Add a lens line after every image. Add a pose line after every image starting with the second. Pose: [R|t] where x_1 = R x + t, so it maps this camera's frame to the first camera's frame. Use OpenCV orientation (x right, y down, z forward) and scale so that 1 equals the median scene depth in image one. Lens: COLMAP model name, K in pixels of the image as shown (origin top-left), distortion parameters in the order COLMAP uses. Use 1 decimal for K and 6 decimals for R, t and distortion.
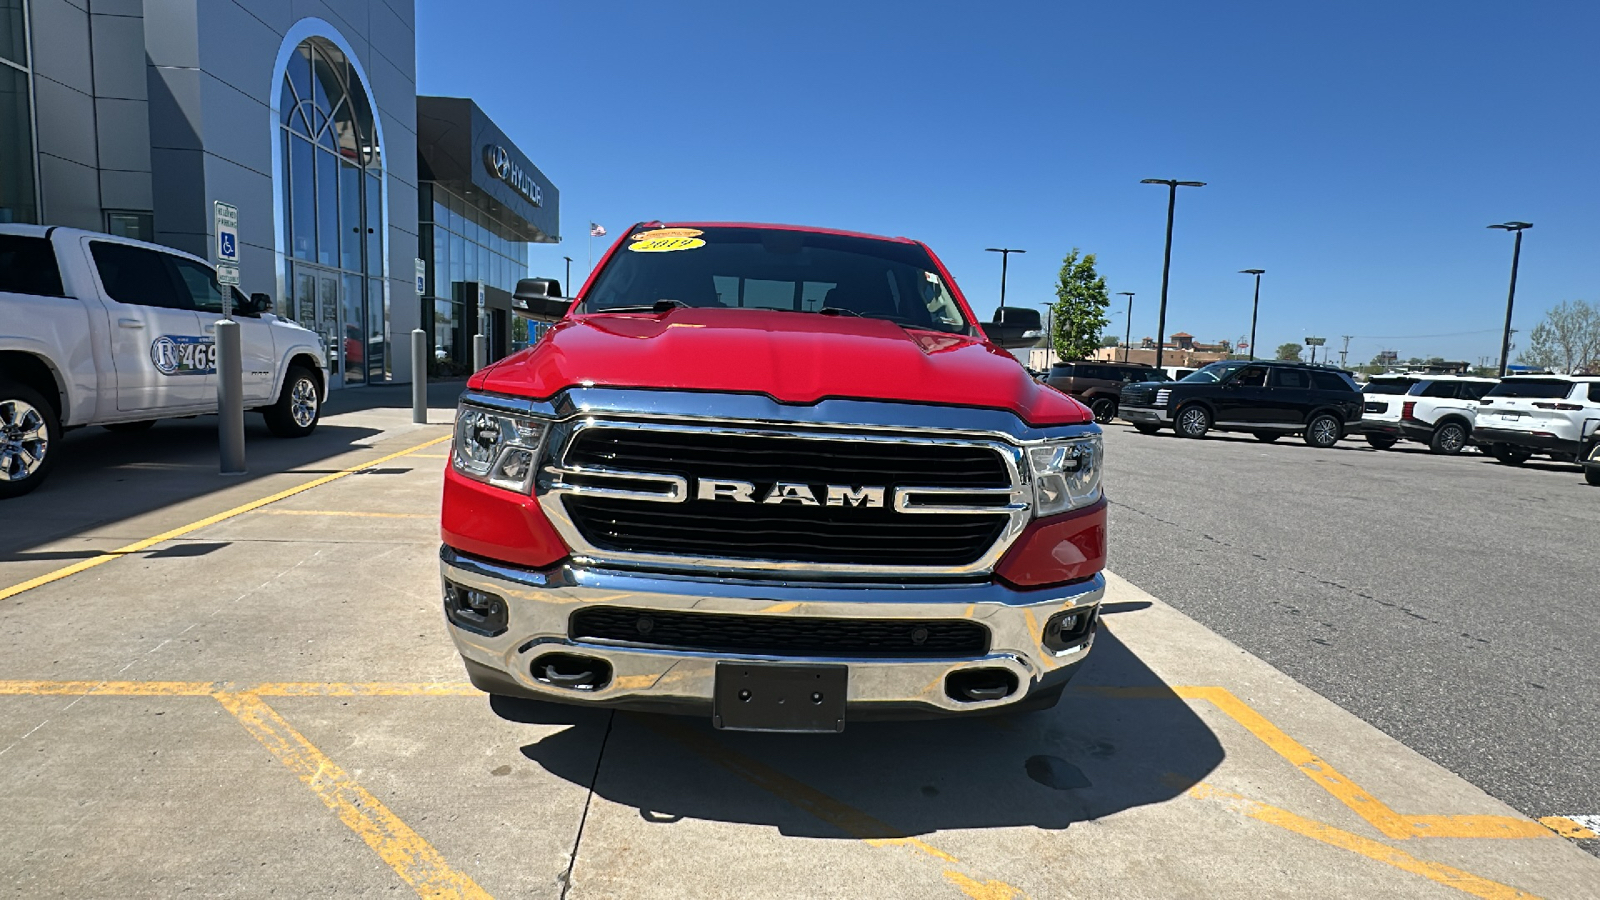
lens RADIAL K [[813.1, 0, 800.0], [0, 813.1, 450.0], [0, 0, 1]] dist [-0.001500, -0.000412]
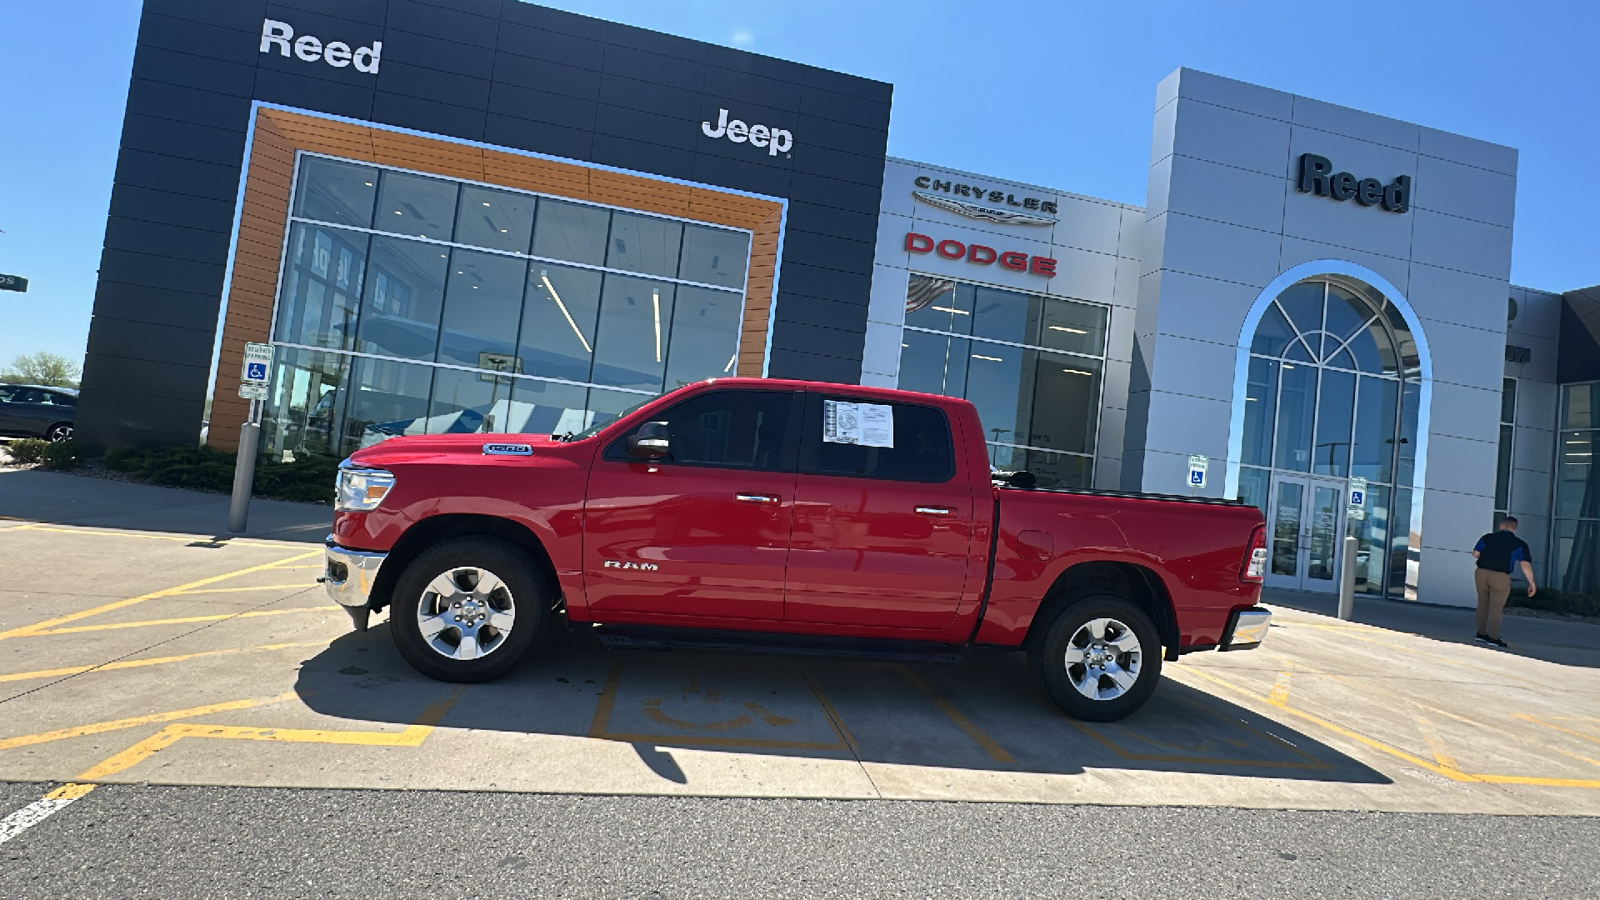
lens RADIAL K [[732.6, 0, 800.0], [0, 732.6, 450.0], [0, 0, 1]] dist [-0.002416, 0.001109]
pose [[0.083201, -0.072879, -0.993864, 1.810309], [-0.223627, 0.970521, -0.089888, -0.121578], [0.971117, 0.229734, 0.064451, 1.576971]]
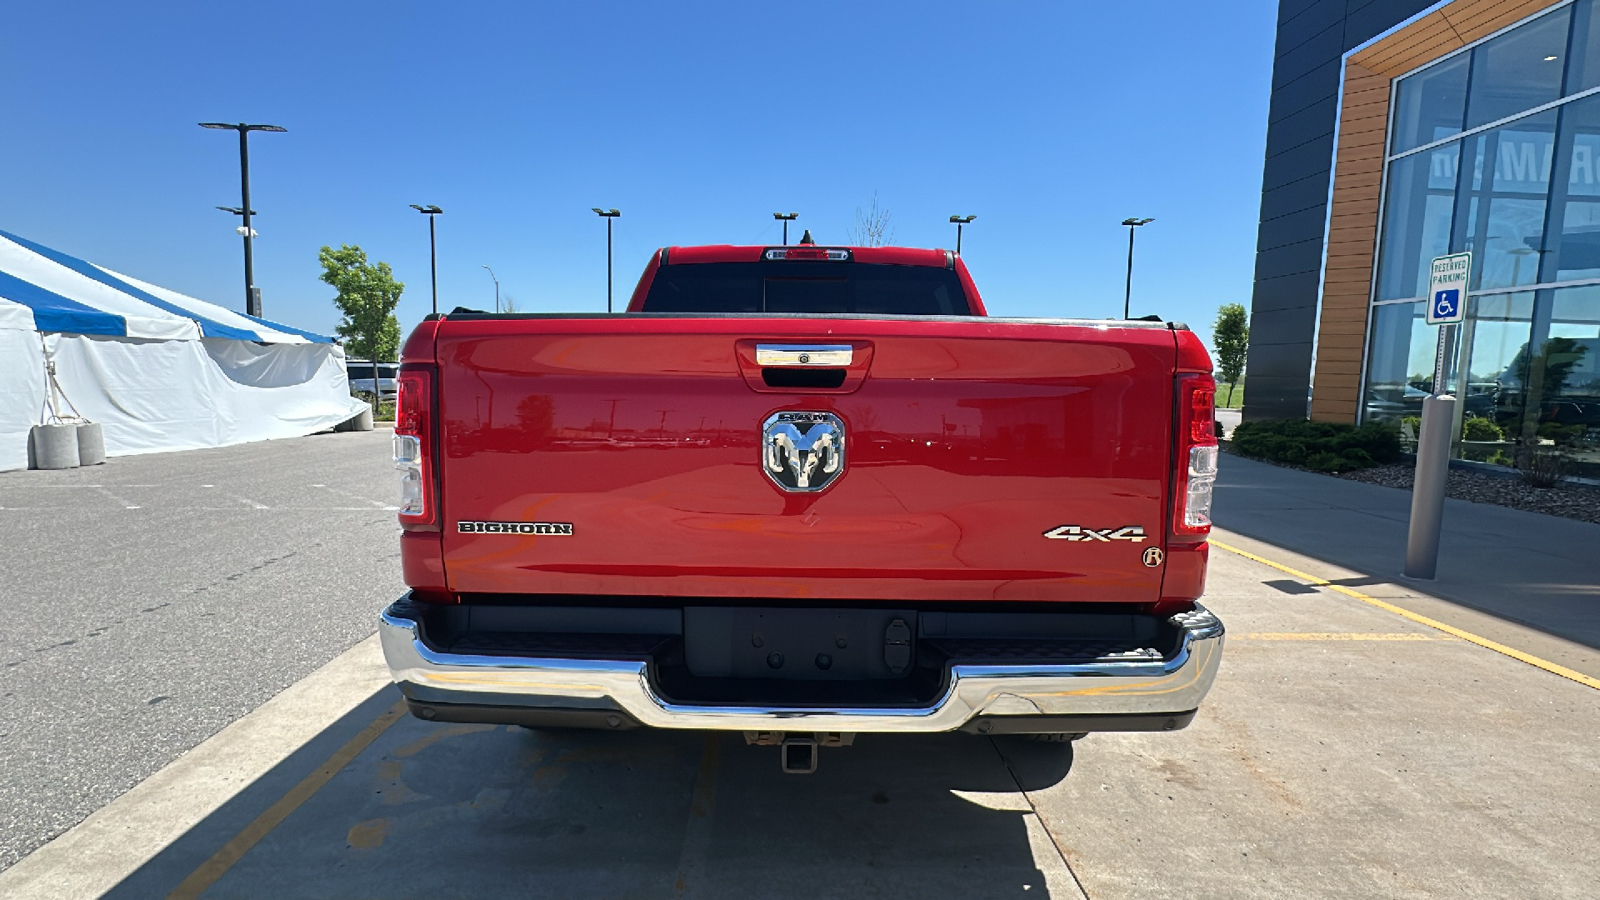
lens RADIAL K [[772.2, 0, 800.0], [0, 772.2, 450.0], [0, 0, 1]] dist [0.000390, -0.000644]
pose [[-0.994840, -0.074079, 0.069321, -0.185743], [-0.056883, 0.973043, 0.223497, -0.450538], [-0.084009, 0.218401, -0.972236, 3.383308]]
